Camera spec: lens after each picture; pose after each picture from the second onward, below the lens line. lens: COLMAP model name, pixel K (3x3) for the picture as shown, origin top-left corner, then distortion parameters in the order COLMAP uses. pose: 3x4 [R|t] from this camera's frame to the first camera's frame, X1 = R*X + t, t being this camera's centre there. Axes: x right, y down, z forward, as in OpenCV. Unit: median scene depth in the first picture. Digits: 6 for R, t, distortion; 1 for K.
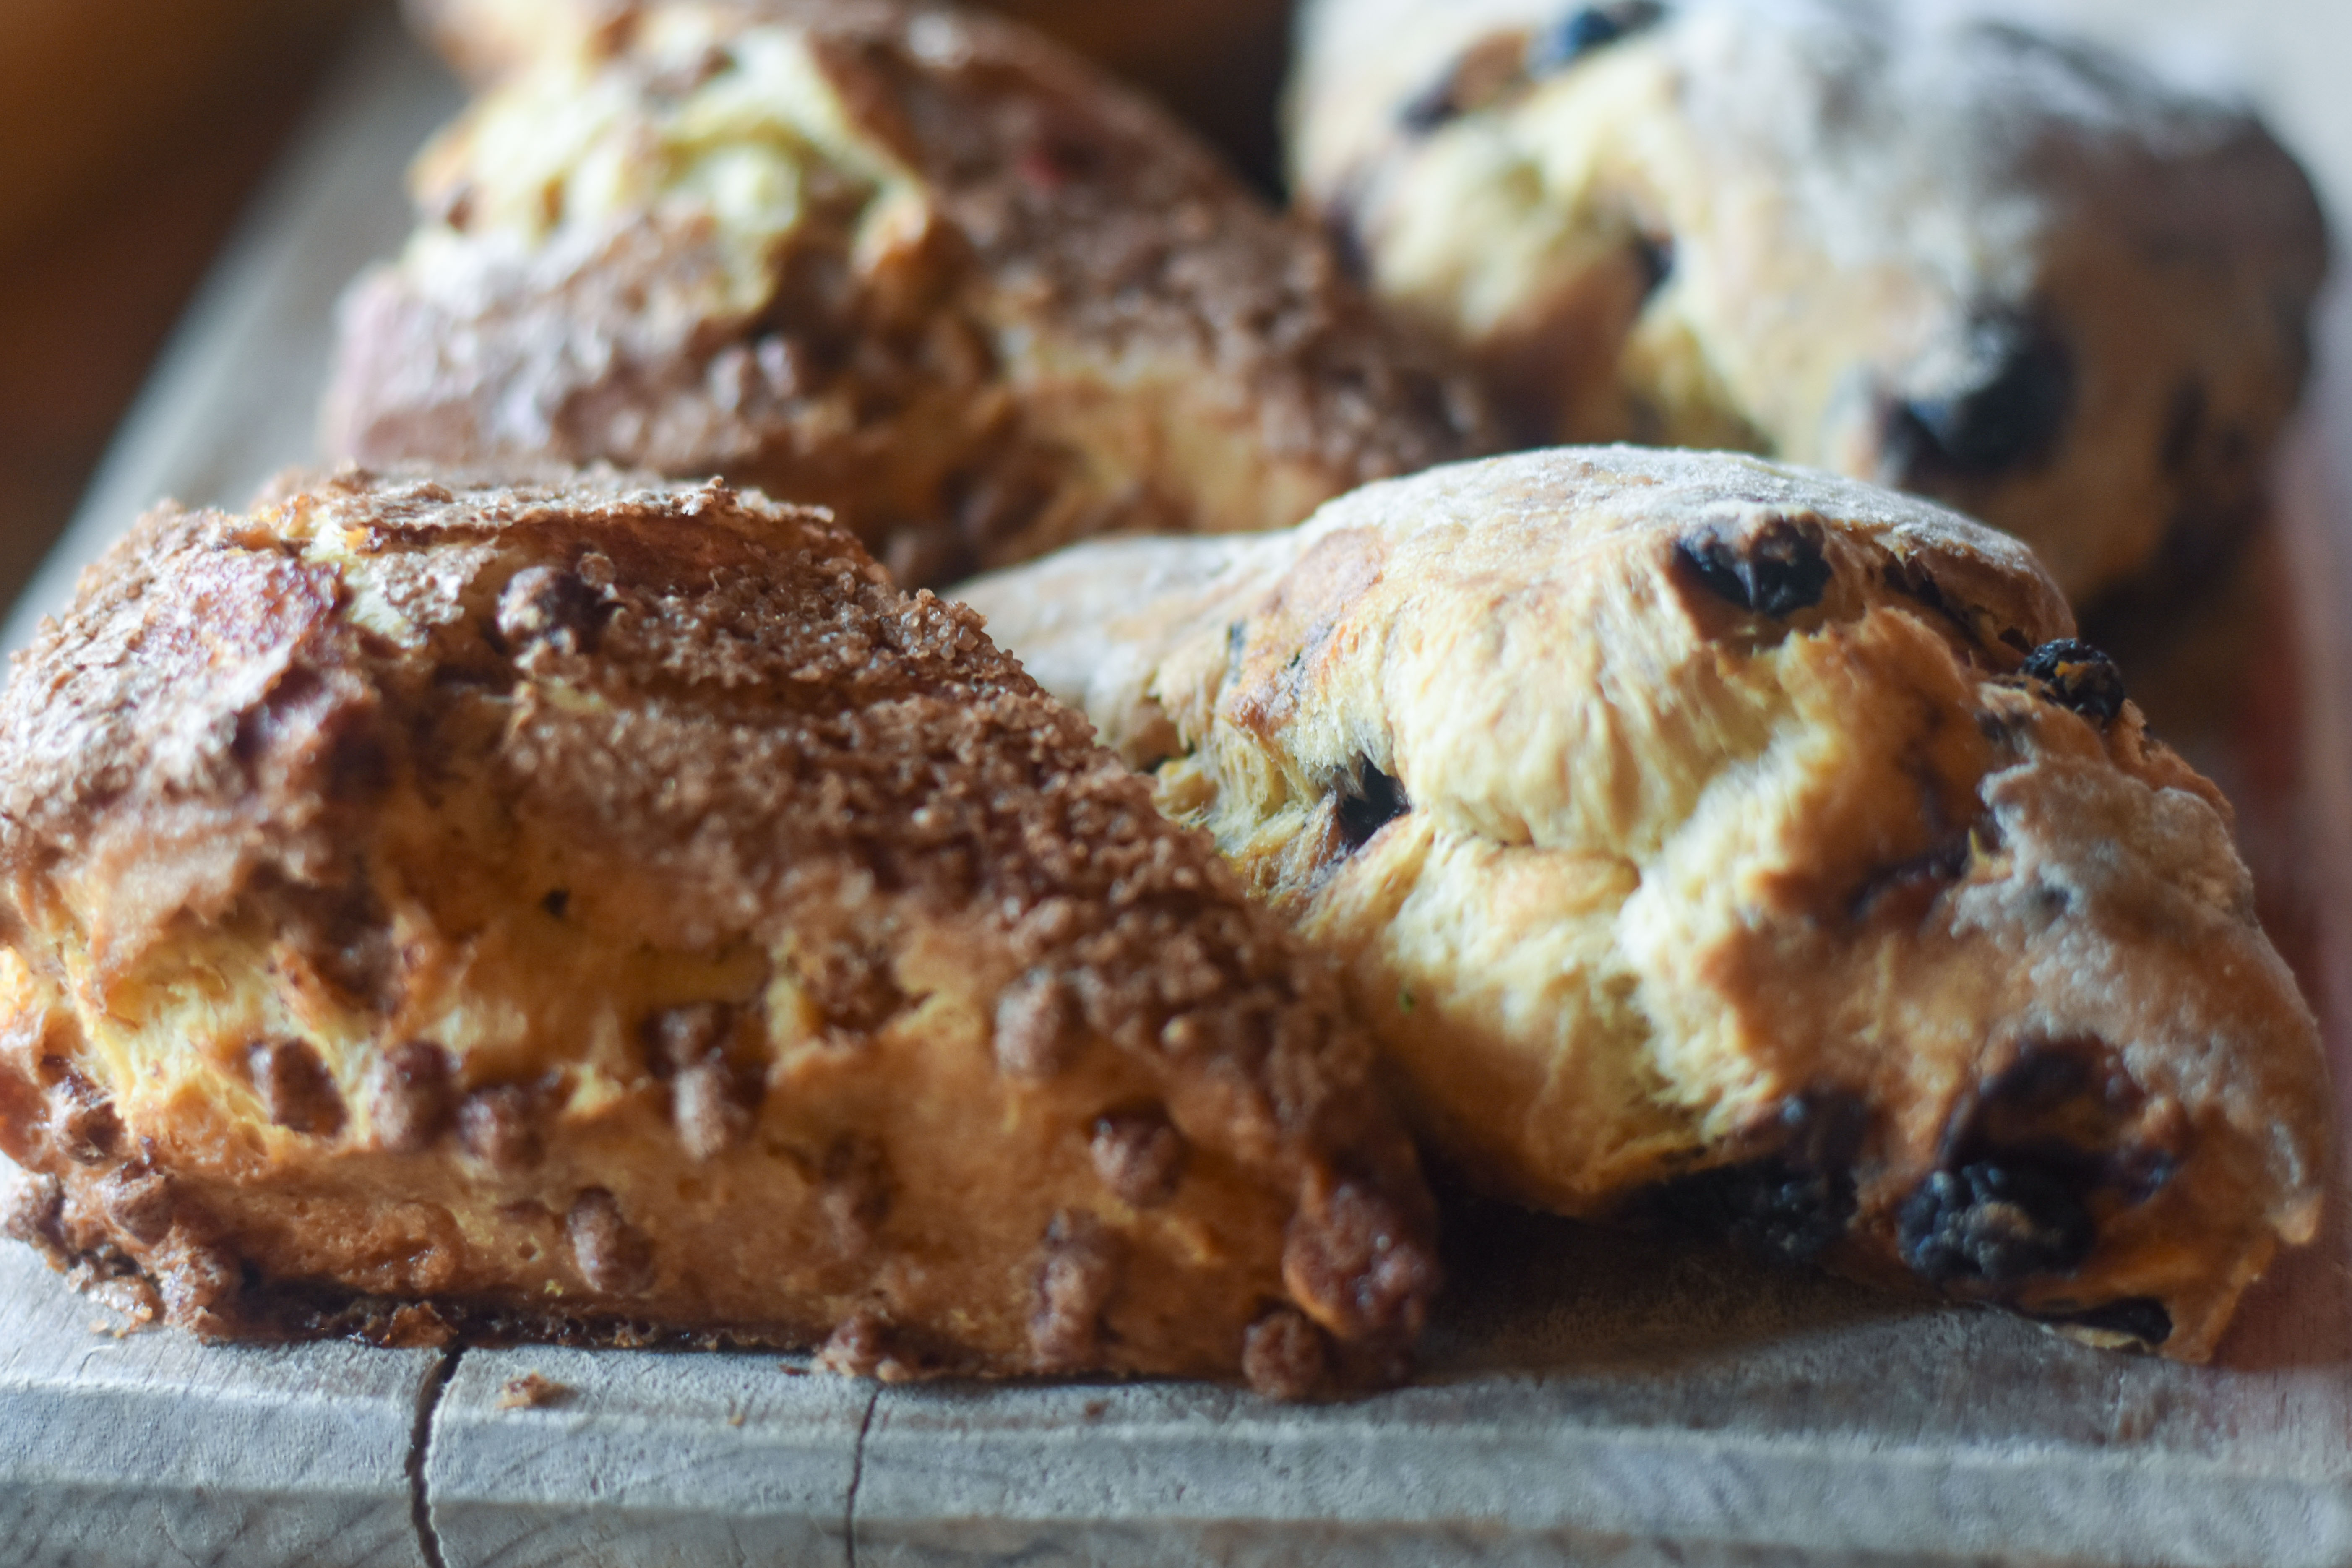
lens RADIAL K [[5094.7, 0, 1176.0], [0, 5094.7, 784.0], [0, 0, 1]] dist [0.032223, 0.355240]
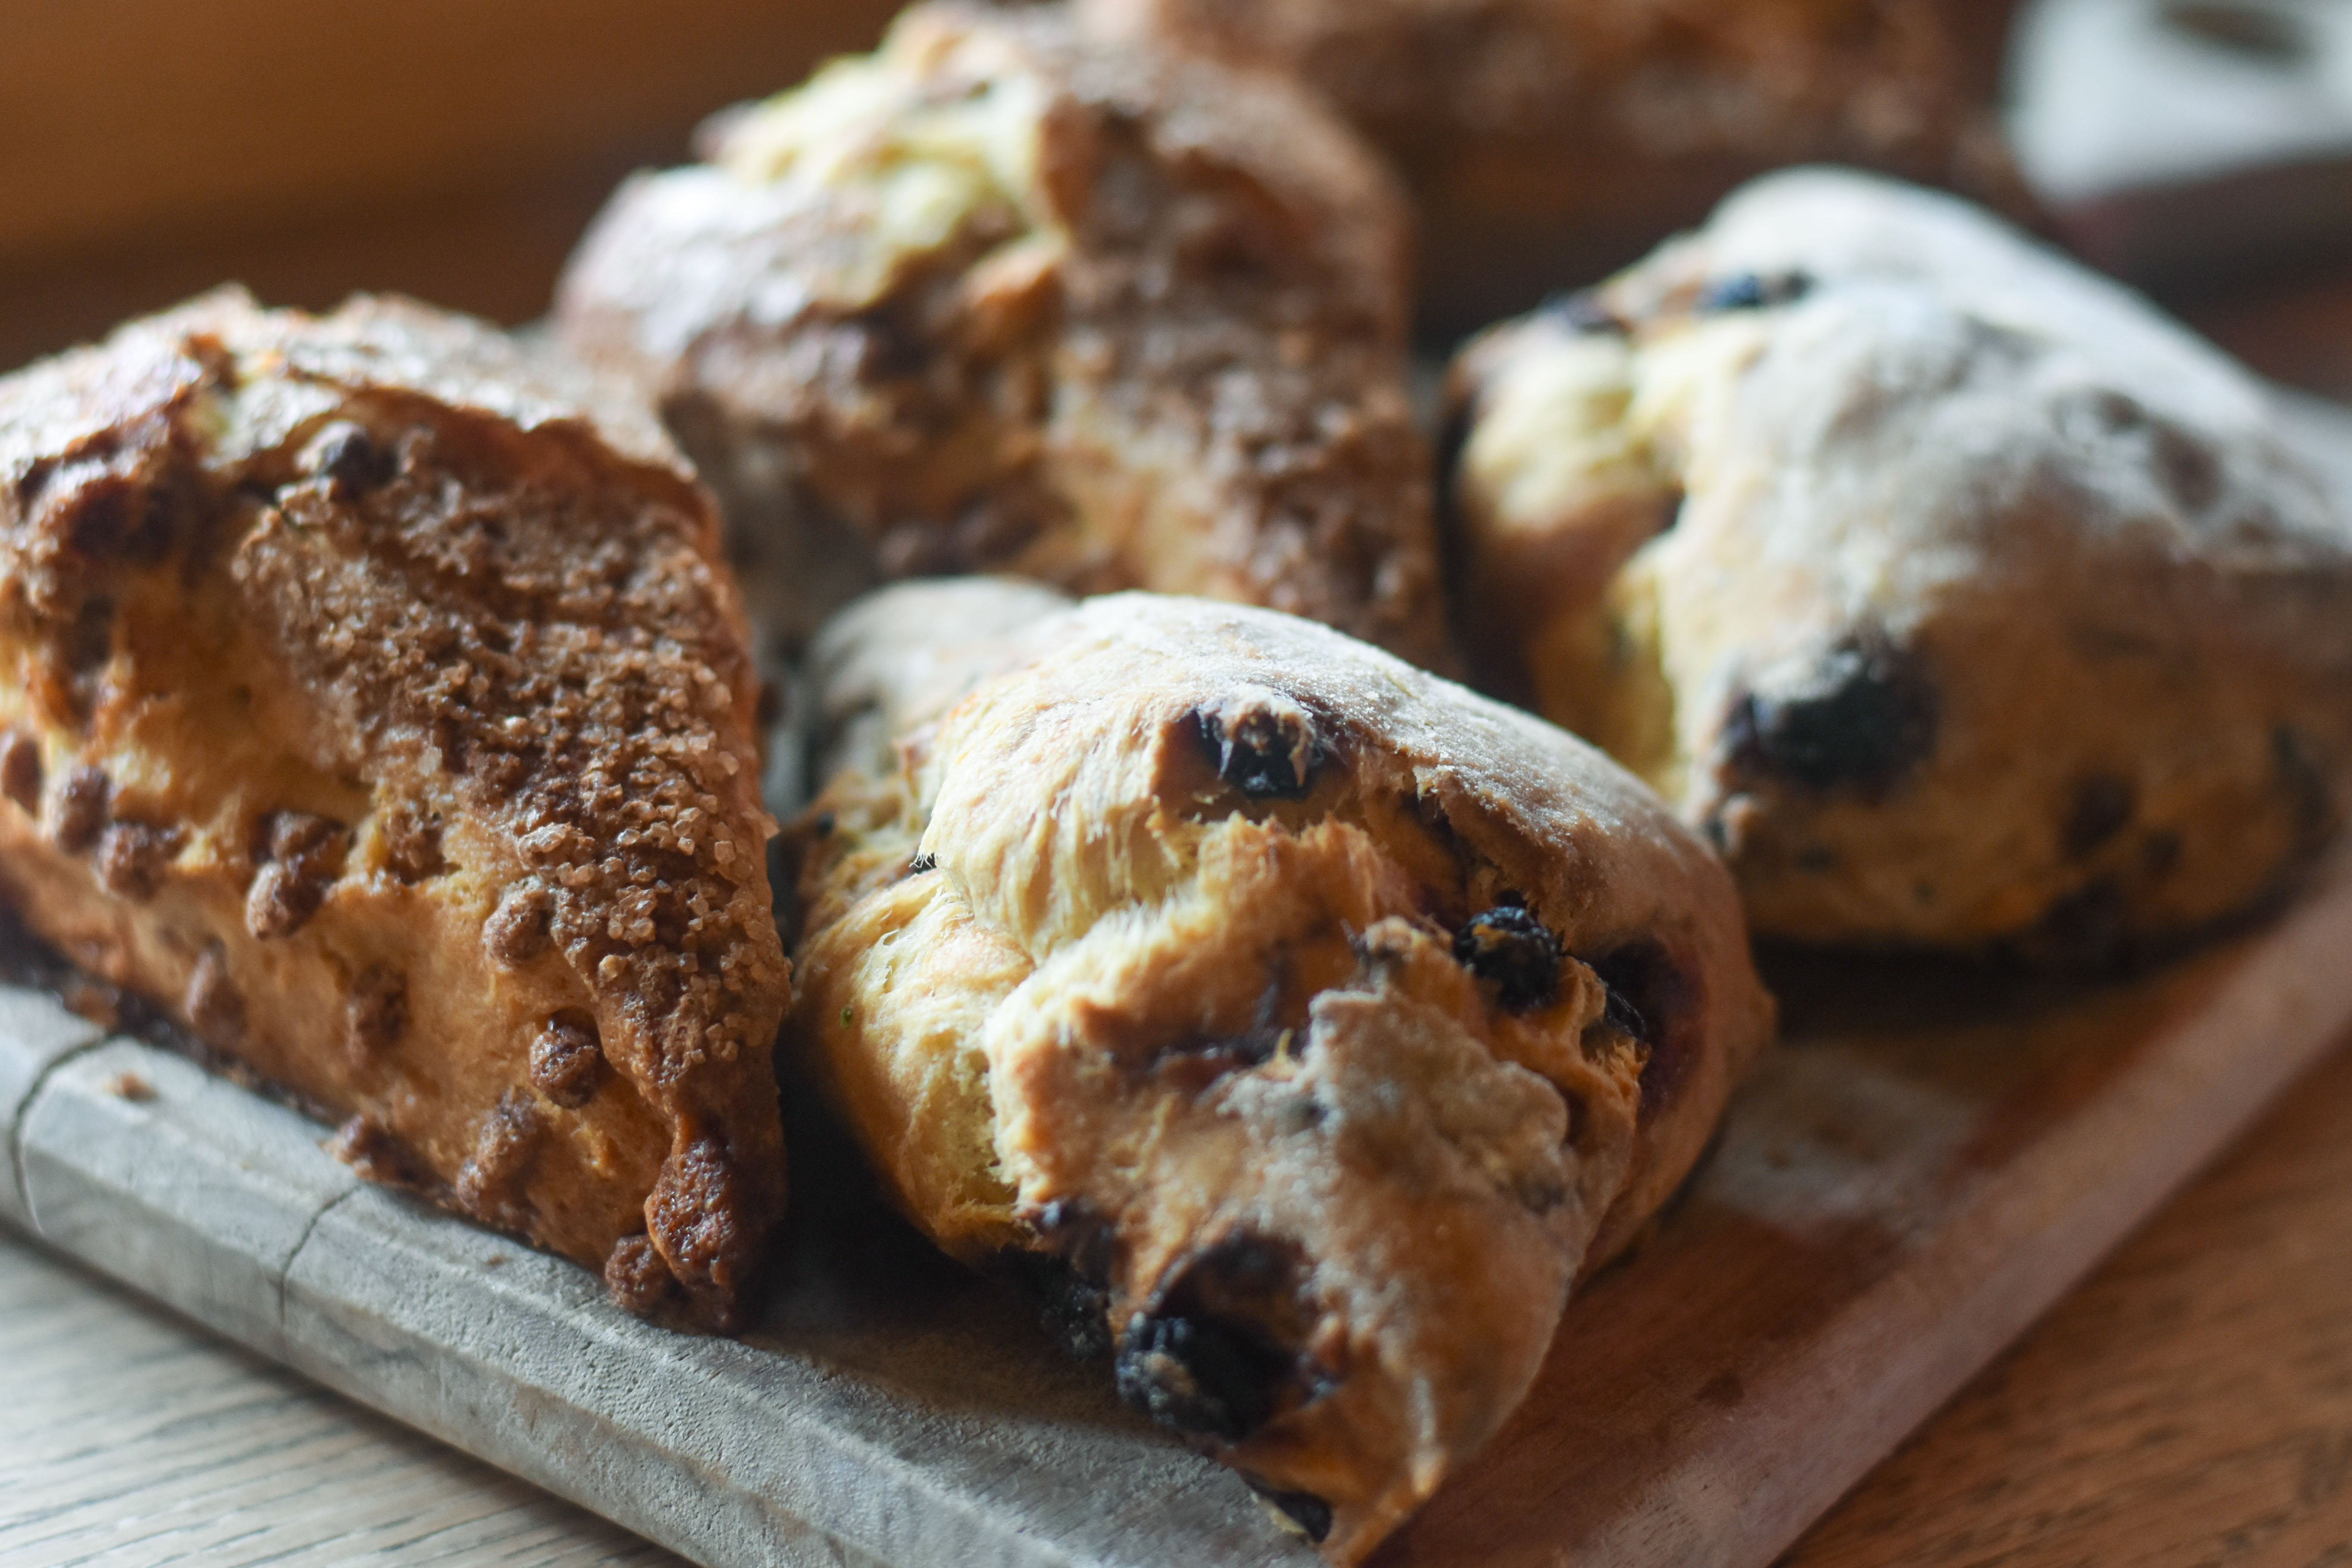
lens RADIAL K [[5094.5, 0, 1176.0], [0, 5094.5, 784.0], [0, 0, 1]] dist [0.032223, 0.355240]
pose [[0.884091, 0.318337, -0.342118, 0.483580], [-0.320494, 0.945829, 0.051872, -0.088454], [0.340098, 0.063787, 0.938224, -0.032203]]
